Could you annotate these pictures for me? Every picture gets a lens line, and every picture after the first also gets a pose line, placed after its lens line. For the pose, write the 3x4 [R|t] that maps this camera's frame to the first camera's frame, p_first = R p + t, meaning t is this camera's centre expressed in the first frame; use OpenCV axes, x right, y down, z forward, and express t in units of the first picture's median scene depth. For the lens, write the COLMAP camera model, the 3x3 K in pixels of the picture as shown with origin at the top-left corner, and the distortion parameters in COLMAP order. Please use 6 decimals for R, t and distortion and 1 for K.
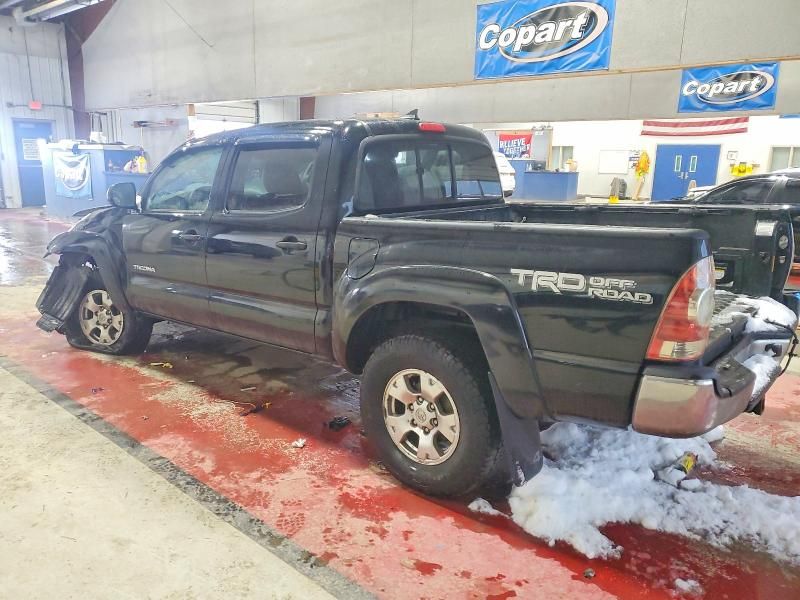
lens RADIAL K [[593.8, 0, 395.5], [0, 593.8, 299.1], [0, 0, 1]] dist [0.007053, 0.002547]
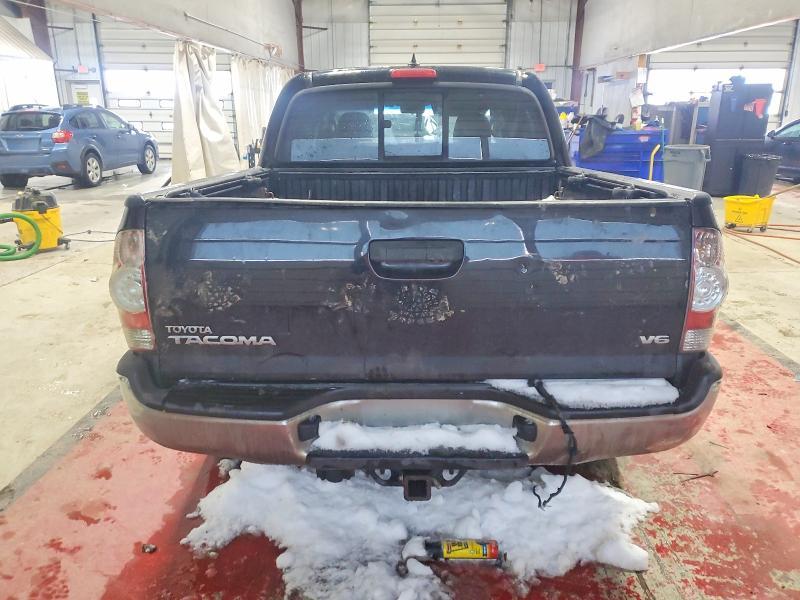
lens RADIAL K [[593.8, 0, 395.5], [0, 593.8, 299.1], [0, 0, 1]] dist [0.007053, 0.002547]
pose [[0.663327, 0.207707, -0.718926, 0.242326], [-0.157821, 0.977929, 0.136920, -0.026012], [0.731498, 0.022639, 0.681468, 0.126581]]
